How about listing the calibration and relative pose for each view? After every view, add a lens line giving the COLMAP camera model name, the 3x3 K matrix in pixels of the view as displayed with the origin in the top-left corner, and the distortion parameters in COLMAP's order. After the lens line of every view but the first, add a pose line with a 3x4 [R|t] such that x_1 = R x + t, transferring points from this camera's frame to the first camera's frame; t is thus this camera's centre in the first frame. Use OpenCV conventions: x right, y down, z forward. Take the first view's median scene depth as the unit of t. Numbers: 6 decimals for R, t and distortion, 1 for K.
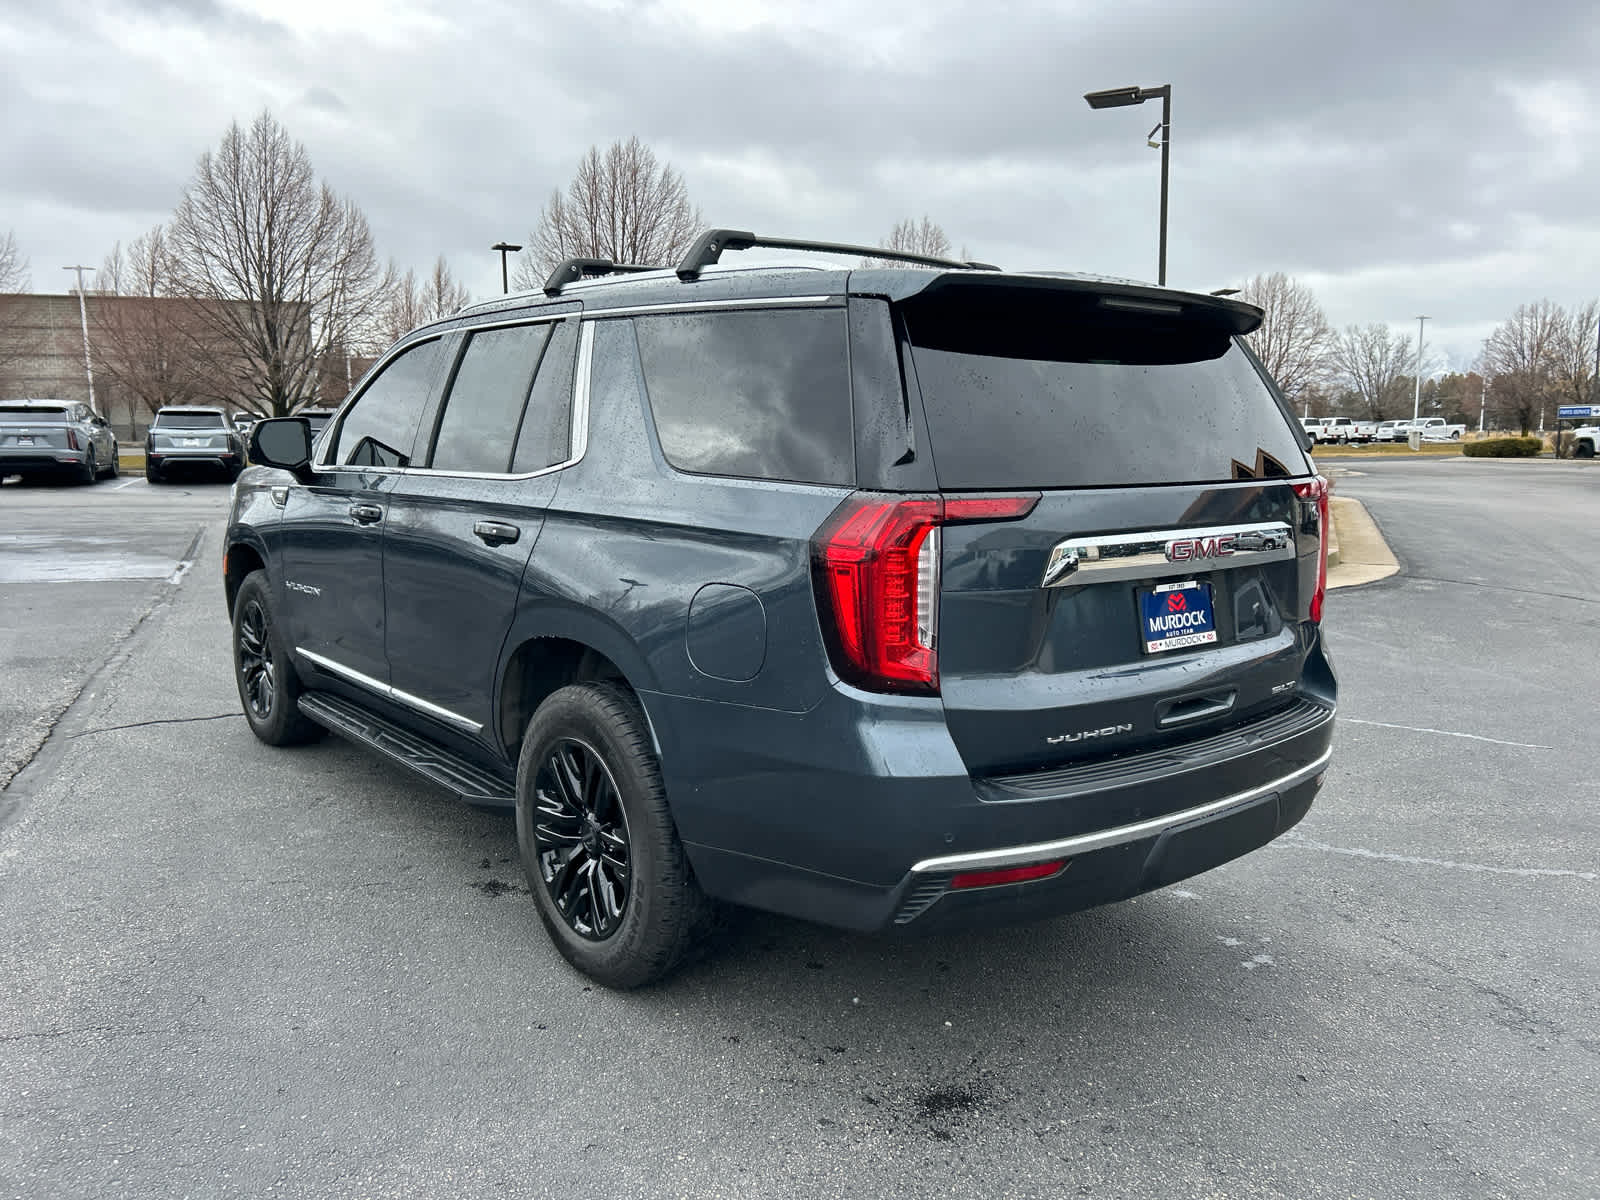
lens RADIAL K [[1208.9, 0, 807.6], [0, 1208.9, 598.2], [0, 0, 1]] dist [0.061527, -0.061821]
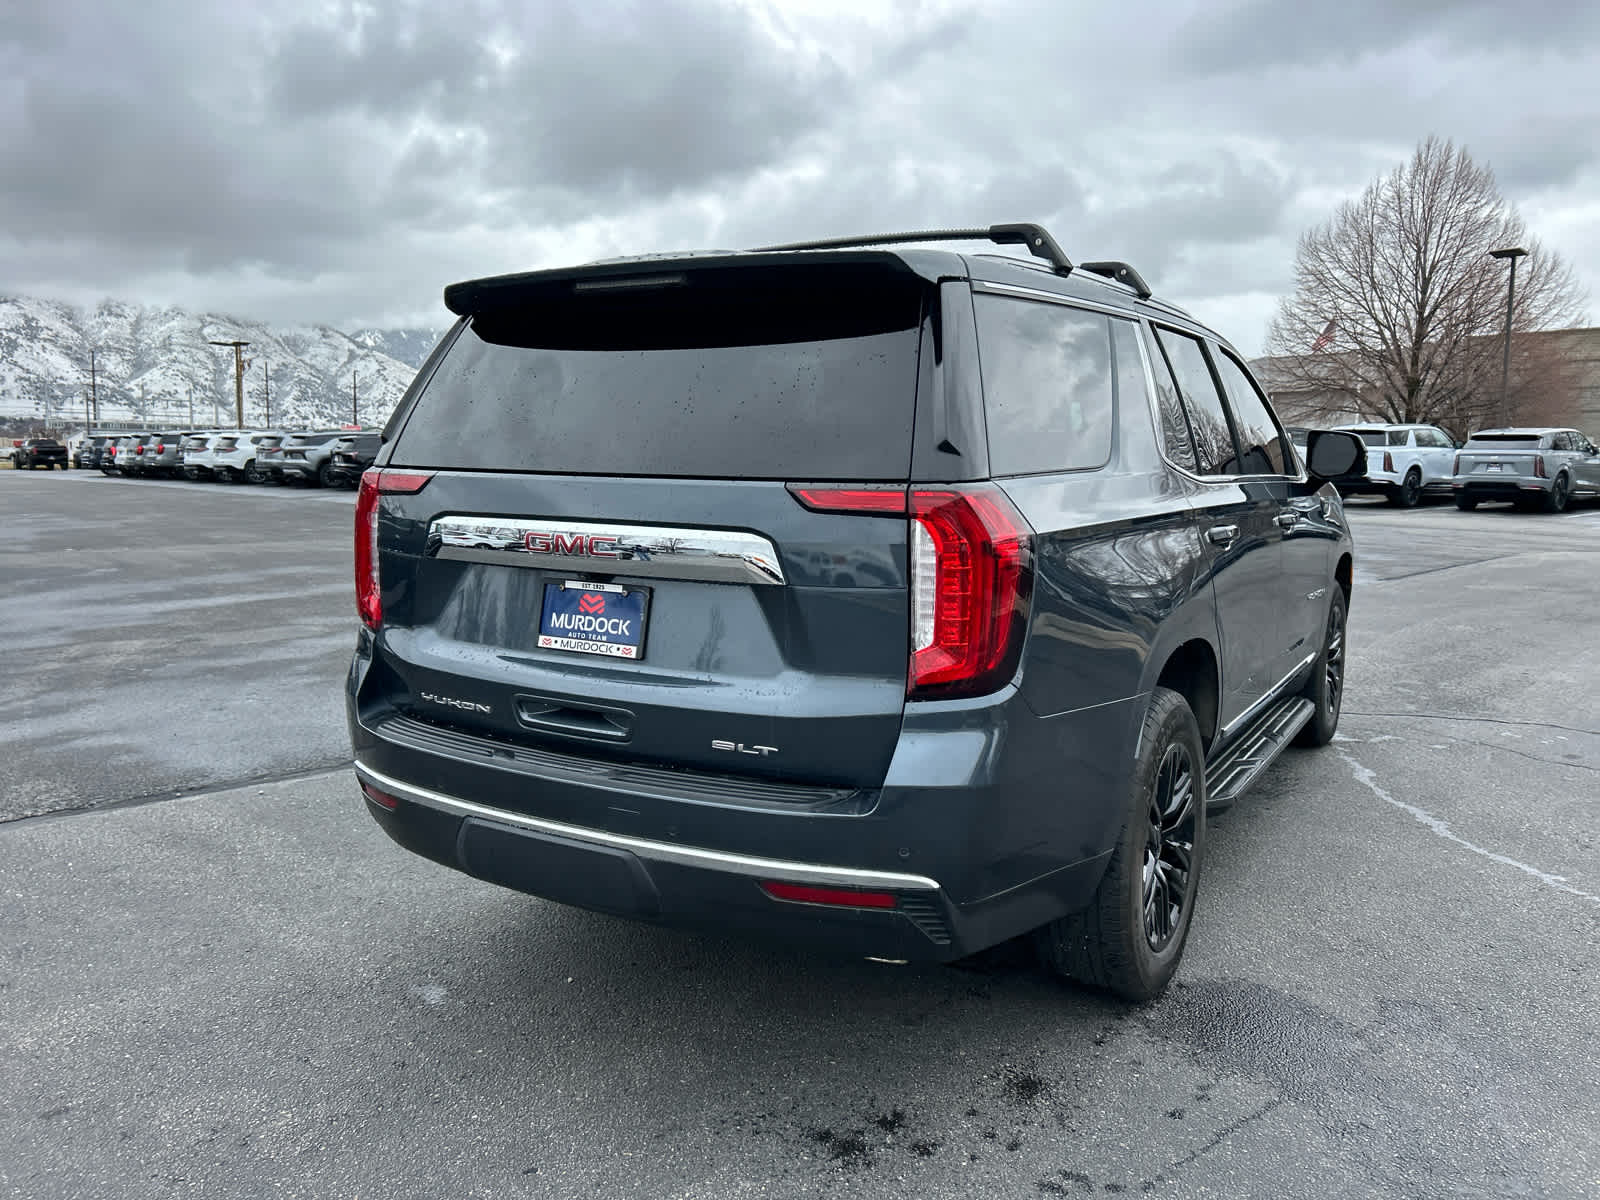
lens RADIAL K [[1208.9, 0, 804.2], [0, 1208.9, 588.8], [0, 0, 1]] dist [0.061527, -0.061821]
pose [[0.343062, 0.107650, -0.933124, 1.032961], [-0.139127, 0.988277, 0.062863, -0.074577], [0.928952, 0.108257, 0.354017, 0.703350]]
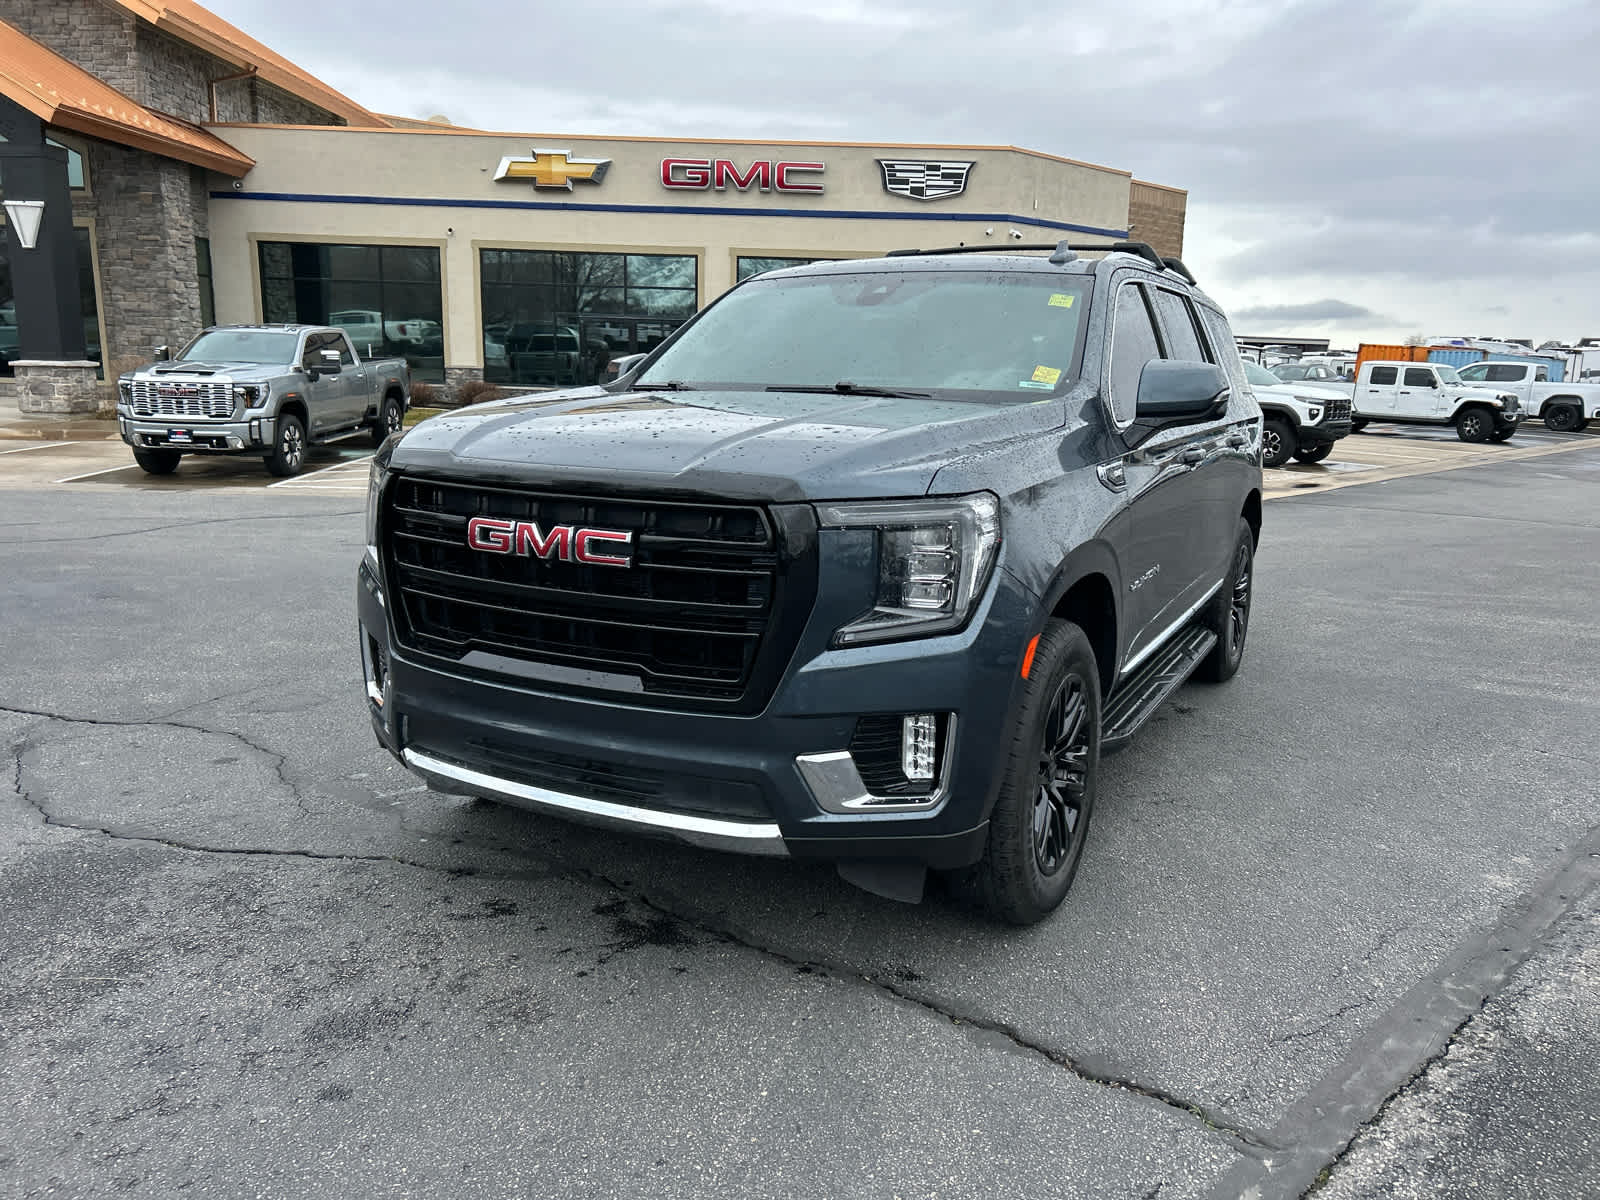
lens RADIAL K [[1208.9, 0, 812.1], [0, 1208.9, 599.5], [0, 0, 1]] dist [0.061527, -0.061821]
pose [[-0.408815, -0.184897, 0.893691, -1.508926], [0.105403, 0.963142, 0.247483, -0.311522], [-0.906510, 0.195373, -0.374258, 2.188690]]
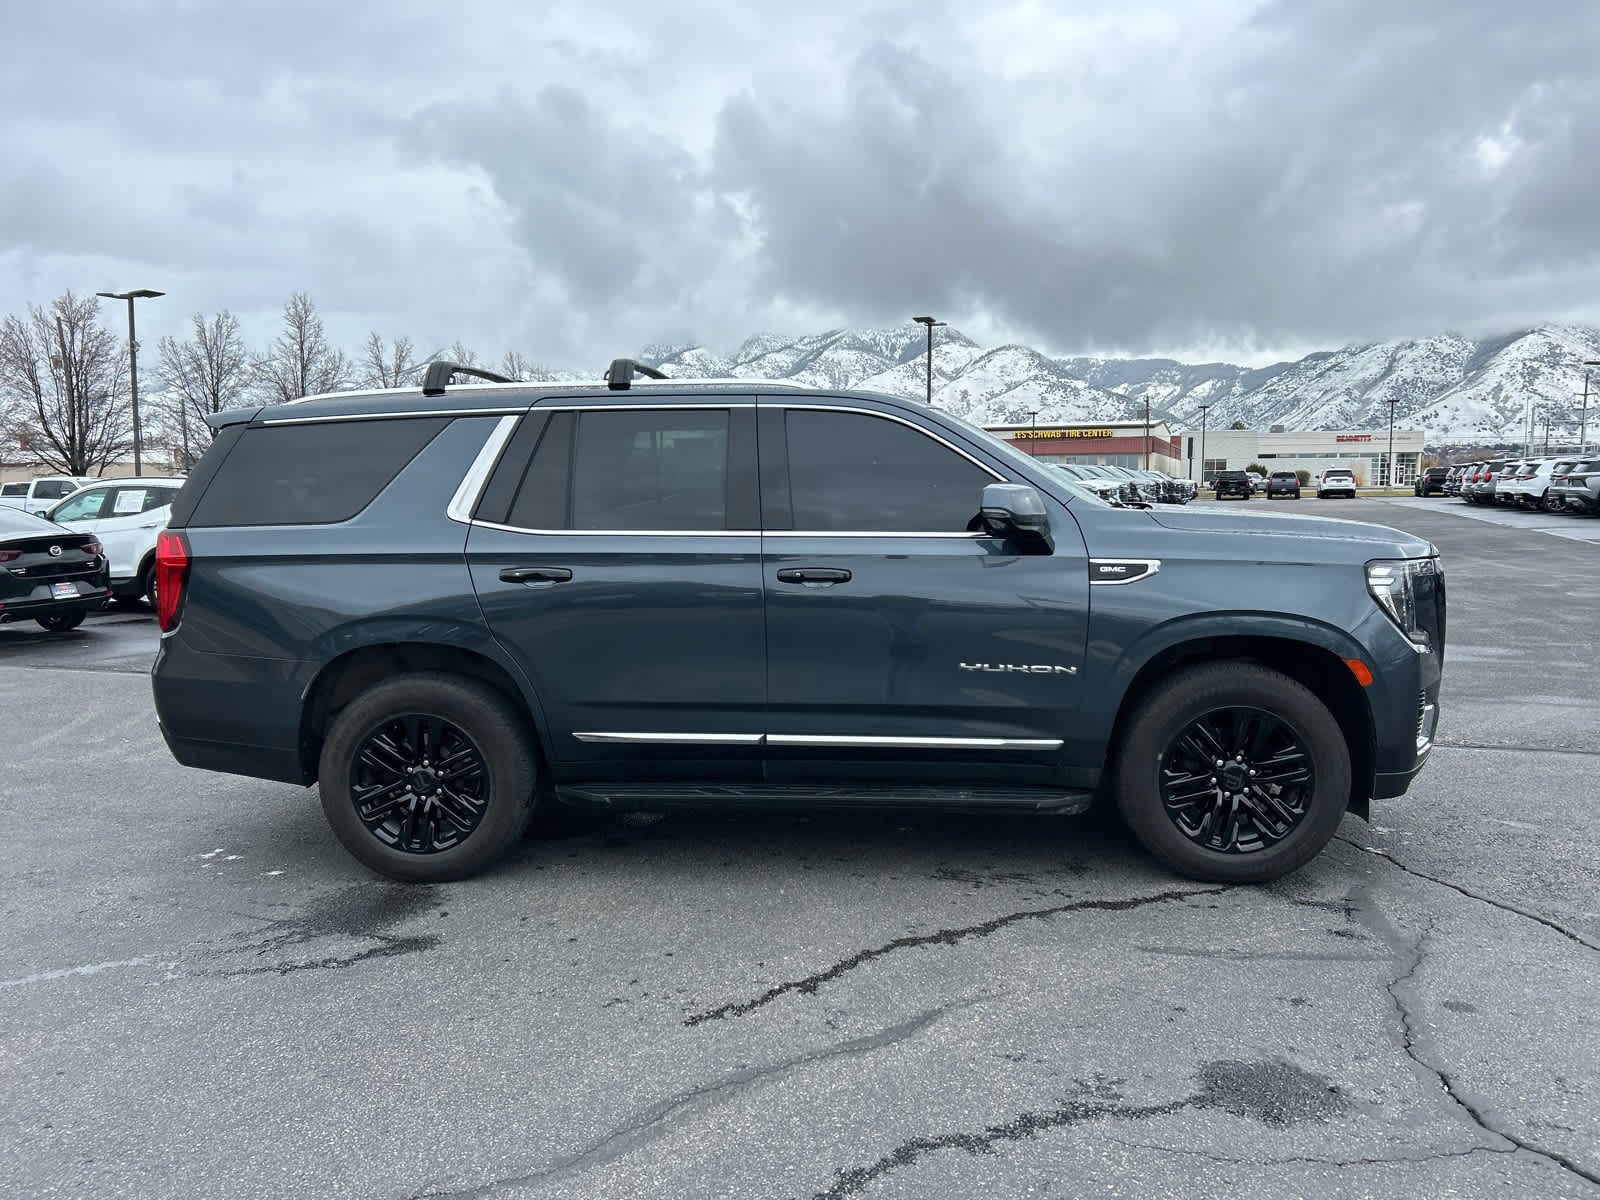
lens RADIAL K [[1208.9, 0, 805.1], [0, 1208.9, 597.9], [0, 0, 1]] dist [0.061527, -0.061821]
pose [[-0.690247, 0.077536, -0.719407, 0.935661], [-0.091444, 0.976923, 0.193028, -0.364402], [0.717772, 0.199022, -0.667228, 2.504030]]
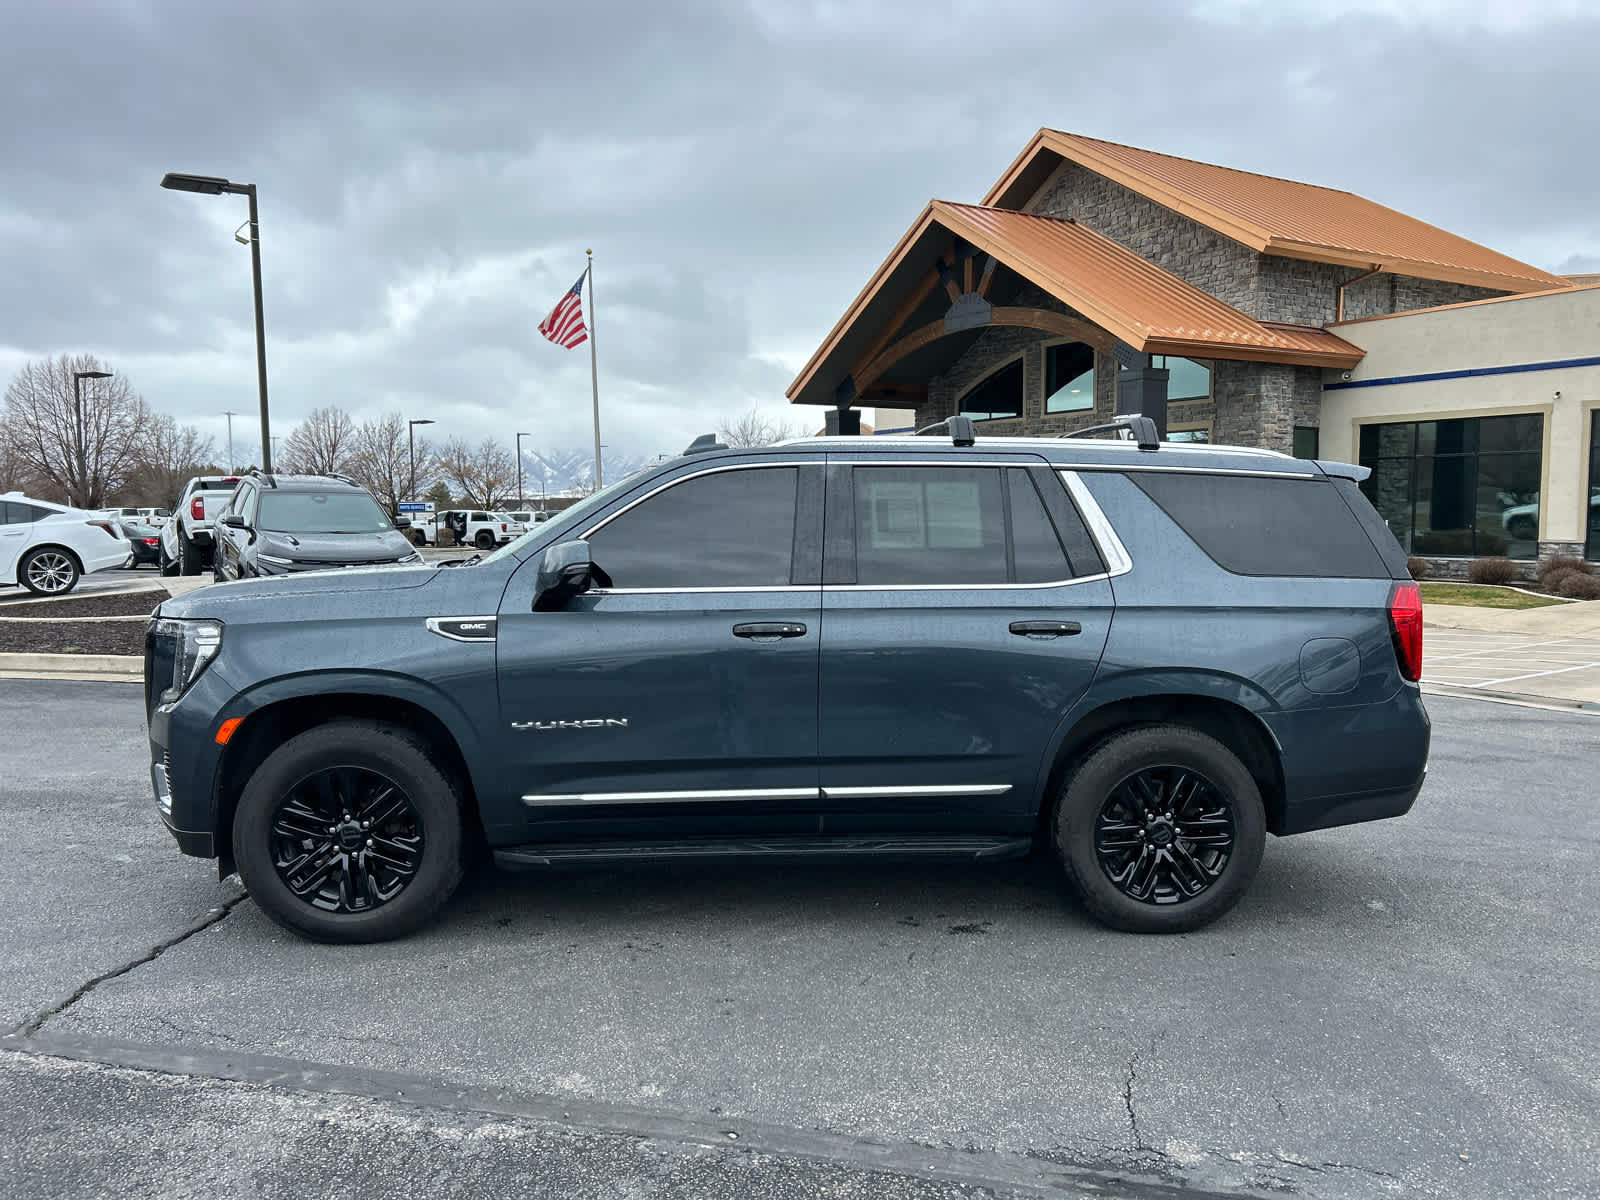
lens RADIAL K [[1208.9, 0, 807.8], [0, 1208.9, 606.9], [0, 0, 1]] dist [0.061527, -0.061821]
pose [[0.565982, -0.057766, 0.822391, -1.536623], [0.110621, 0.993843, -0.006322, -0.102371], [-0.816962, 0.094552, 0.568888, 0.489200]]
